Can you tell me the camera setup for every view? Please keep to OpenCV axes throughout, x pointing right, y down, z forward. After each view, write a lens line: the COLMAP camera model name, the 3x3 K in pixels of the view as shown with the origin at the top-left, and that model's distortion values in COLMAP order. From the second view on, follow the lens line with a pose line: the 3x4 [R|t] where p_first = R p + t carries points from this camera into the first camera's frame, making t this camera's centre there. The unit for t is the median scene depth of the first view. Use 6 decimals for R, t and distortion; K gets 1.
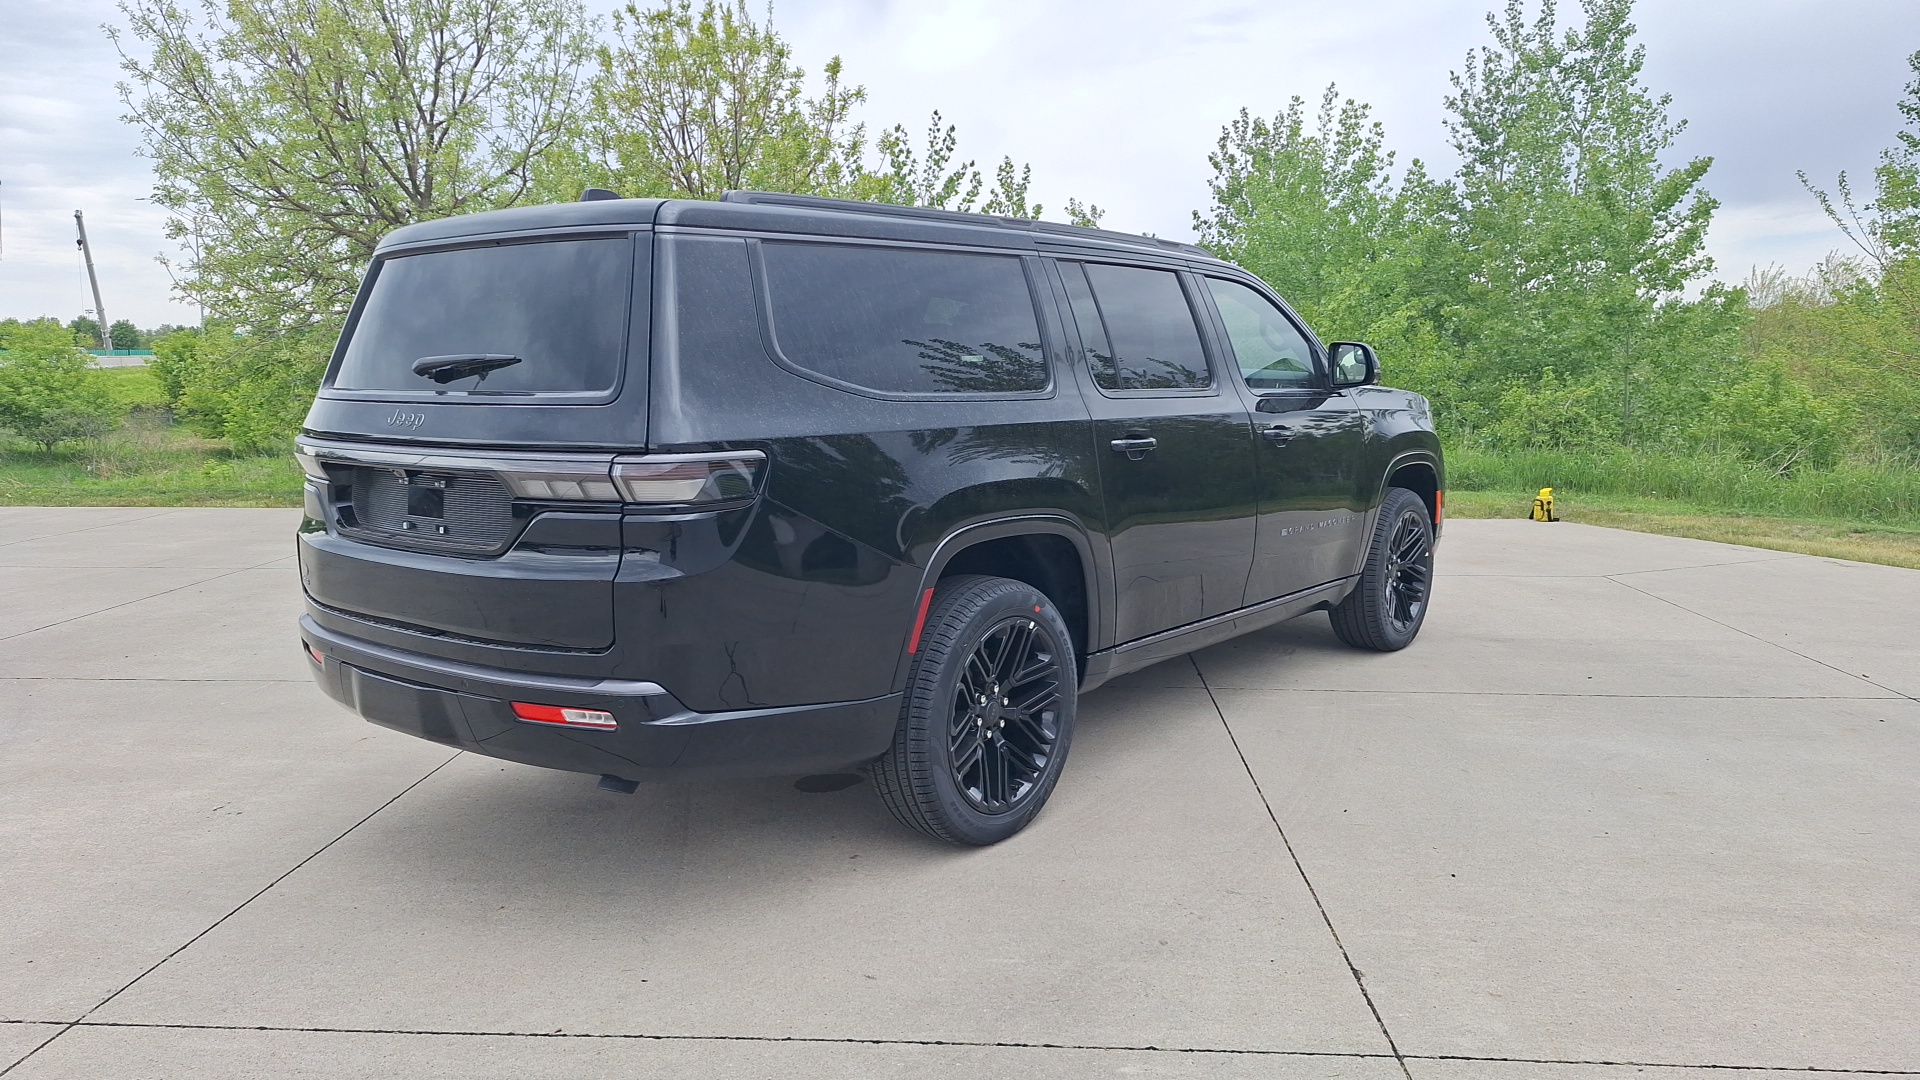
lens RADIAL K [[1285.4, 0, 958.9], [0, 1285.4, 532.5], [0, 0, 1]] dist [0.105595, -0.132300]
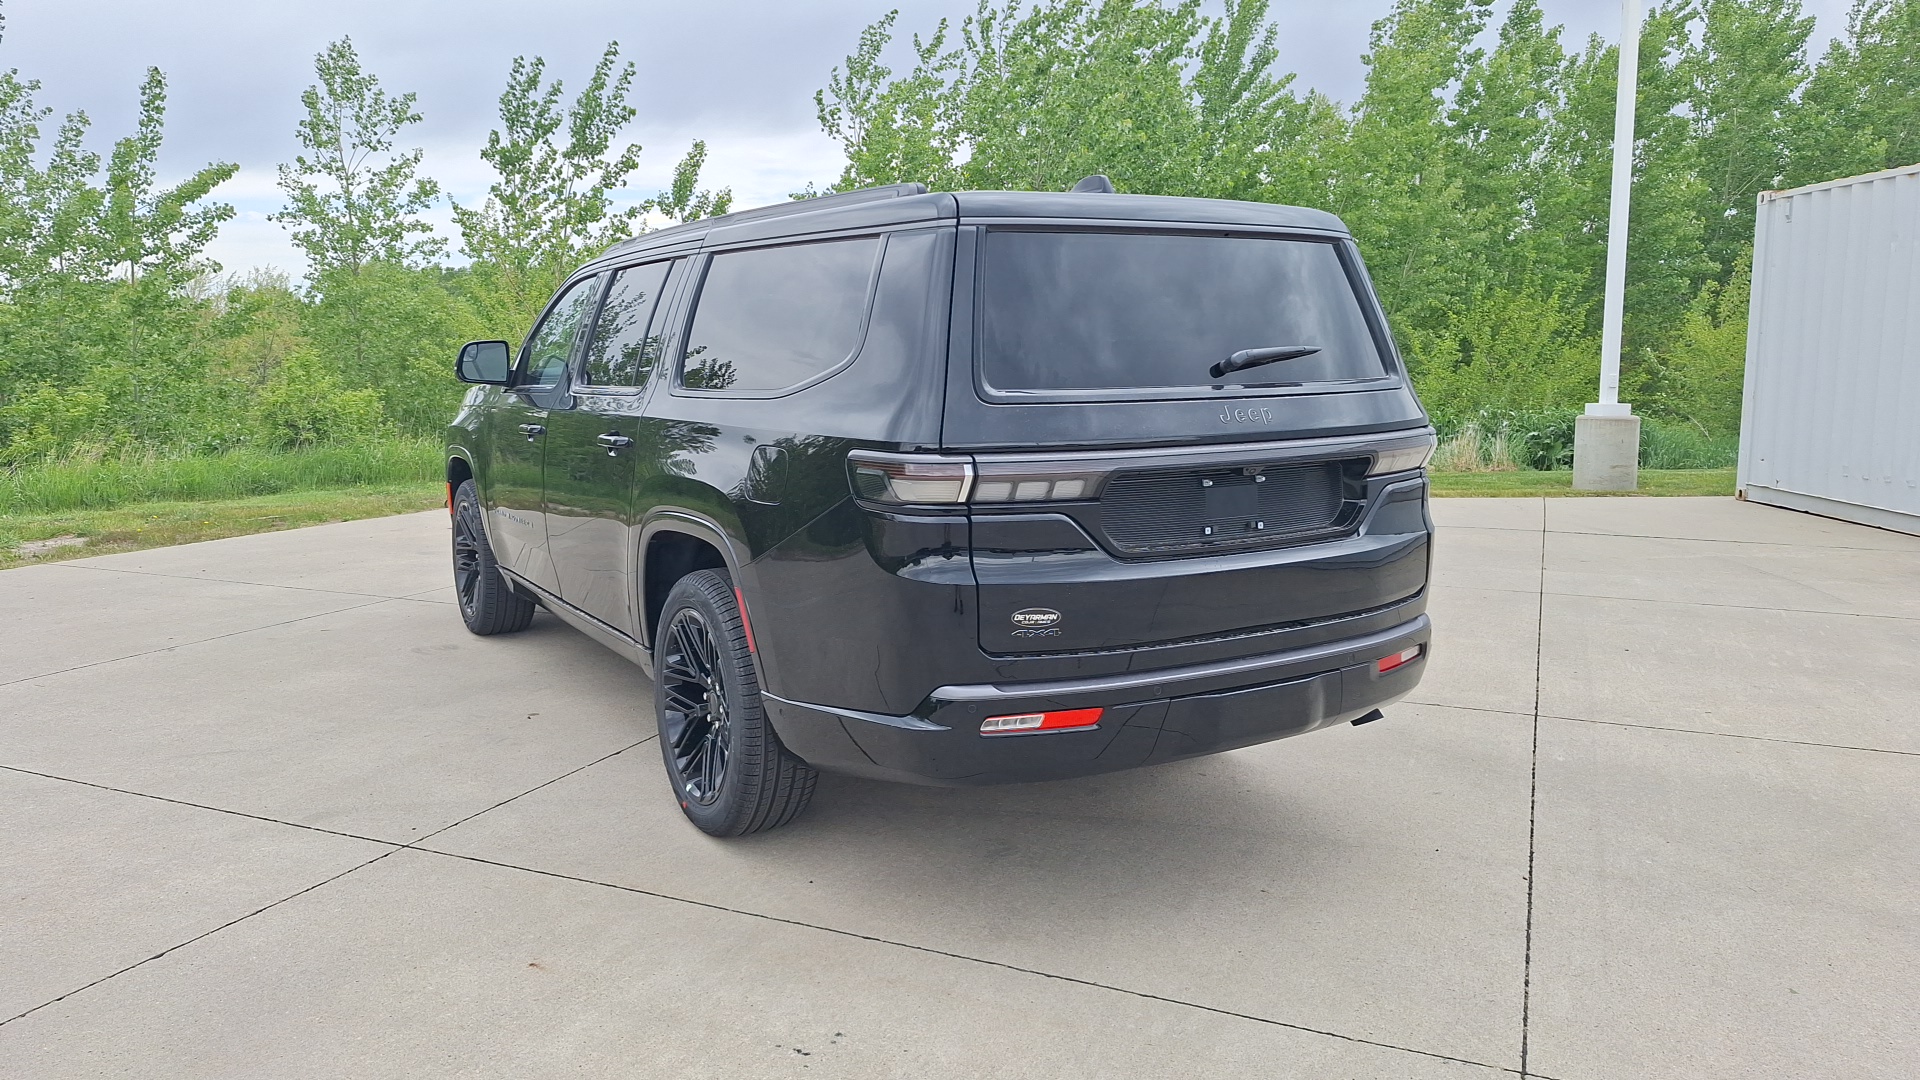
lens RADIAL K [[1300.0, 0, 917.0], [0, 1300.0, 517.7], [0, 0, 1]] dist [0.107082, -0.145739]
pose [[0.373754, -0.116138, 0.920228, -1.190599], [0.126113, 0.989280, 0.073632, -0.095752], [-0.918914, 0.088532, 0.384393, 0.726762]]
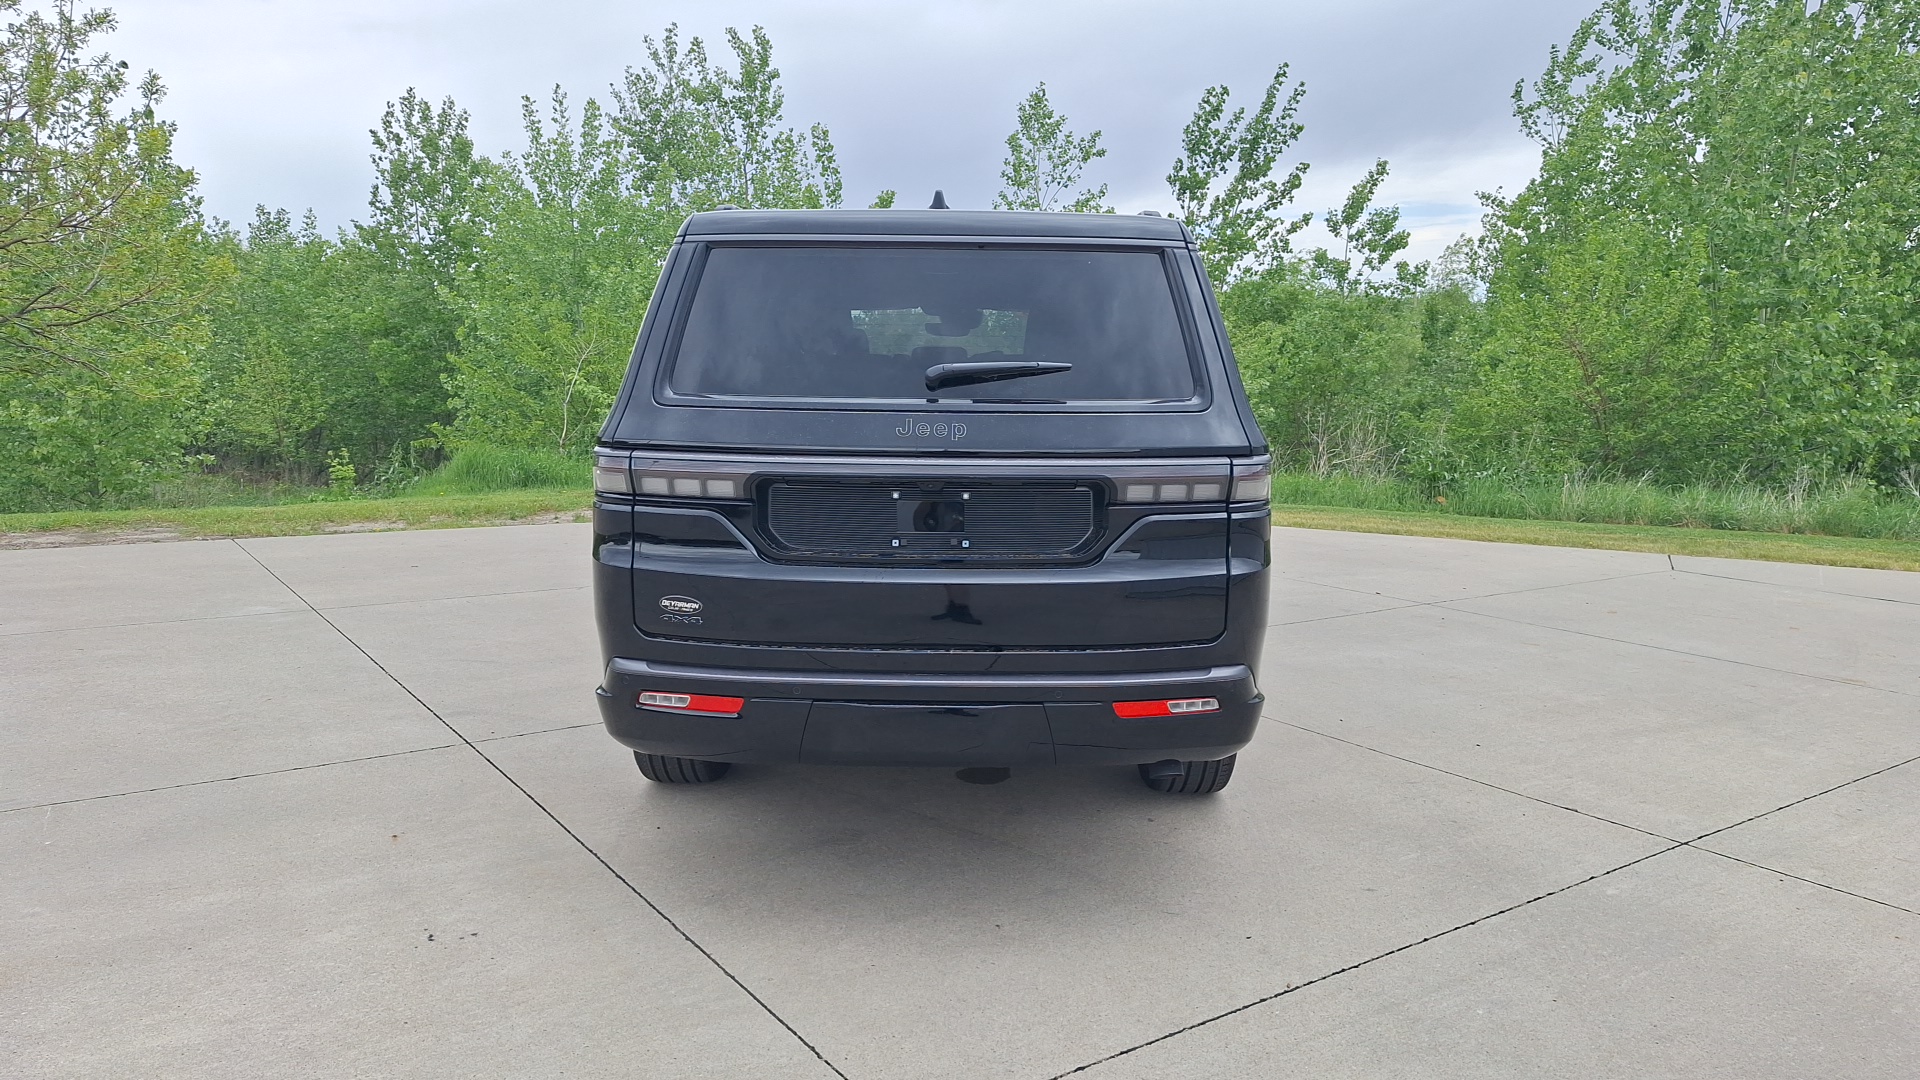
lens RADIAL K [[1285.4, 0, 958.9], [0, 1285.4, 532.5], [0, 0, 1]] dist [0.105595, -0.132300]
pose [[0.790094, -0.061804, 0.609862, -0.830043], [0.061516, 0.997876, 0.021431, -0.025957], [-0.609891, 0.020584, 0.792218, 0.212614]]
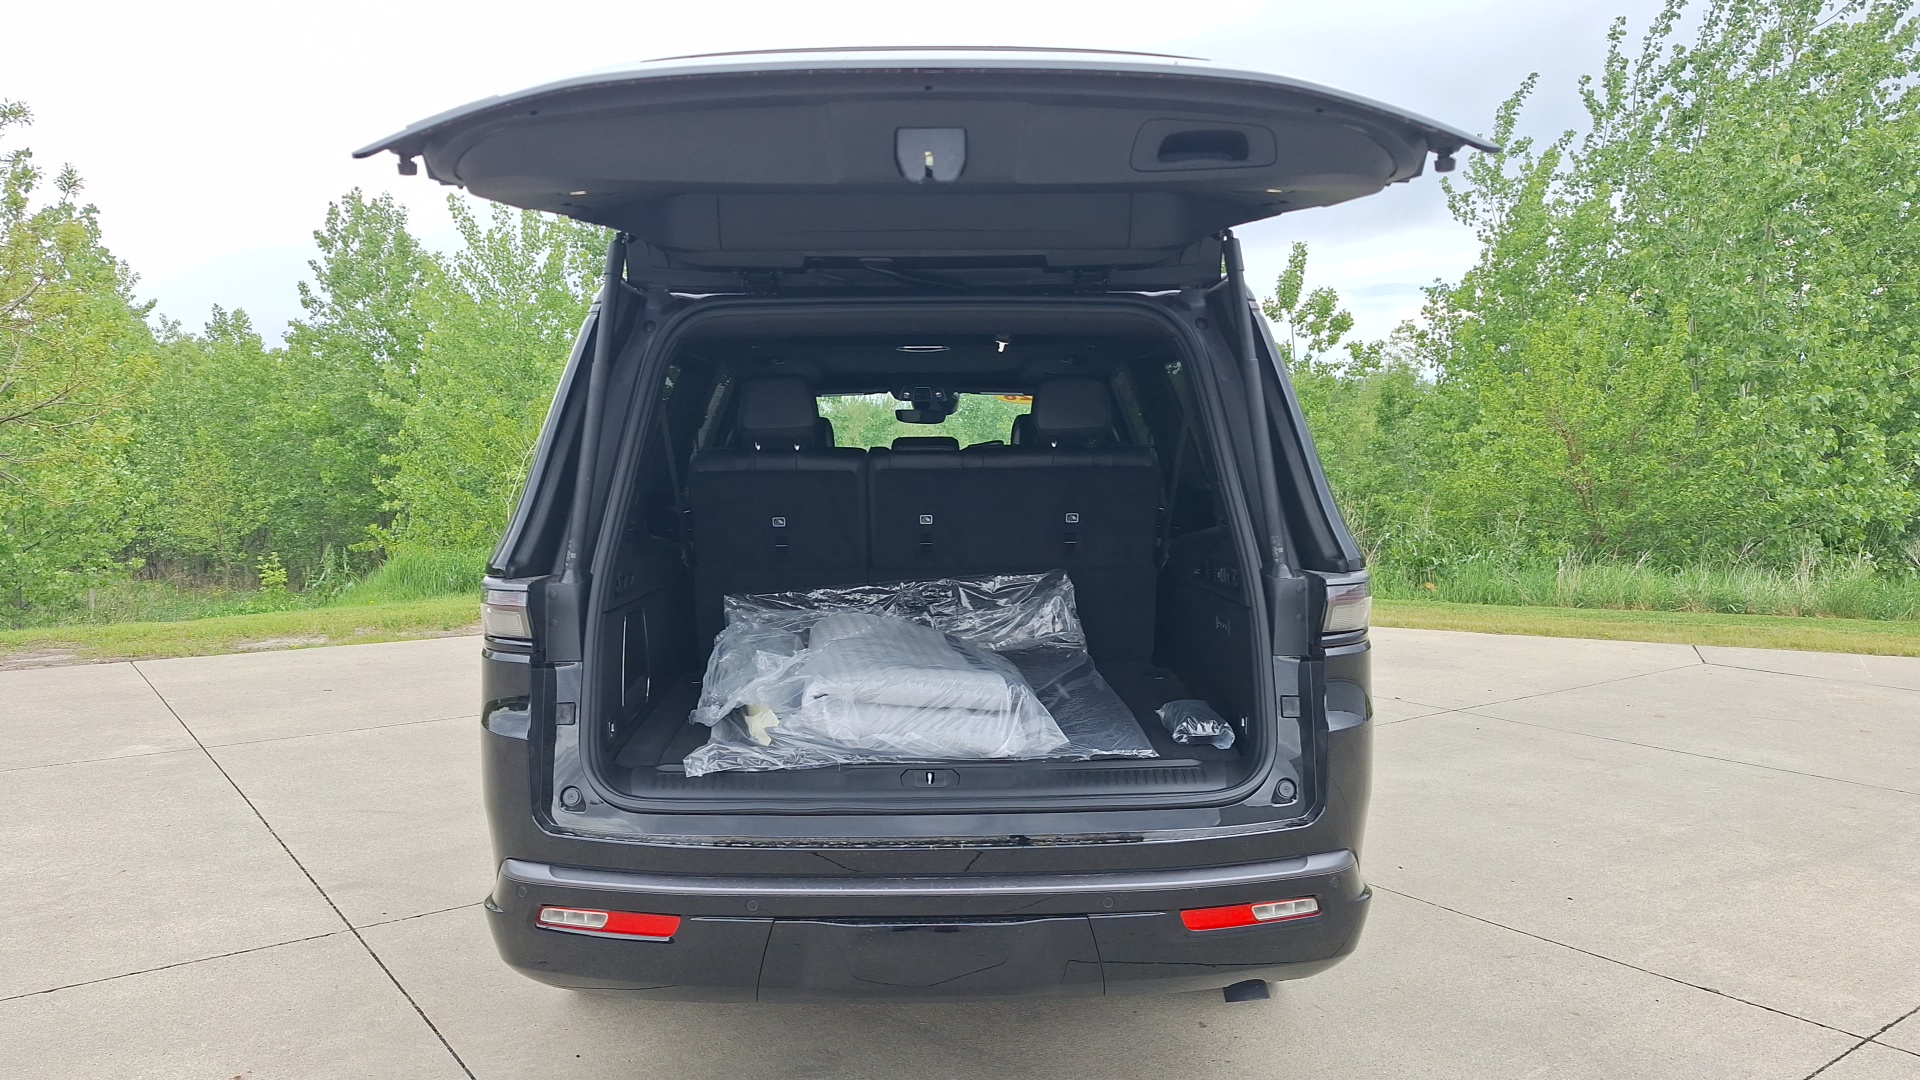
lens RADIAL K [[1303.4, 0, 938.6], [0, 1303.4, 540.8], [0, 0, 1]] dist [0.042514, -0.034438]
pose [[0.778860, -0.039467, 0.625955, -0.729046], [0.081405, 0.995937, -0.038496, -0.052714], [-0.621893, 0.080939, 0.778908, 0.377720]]
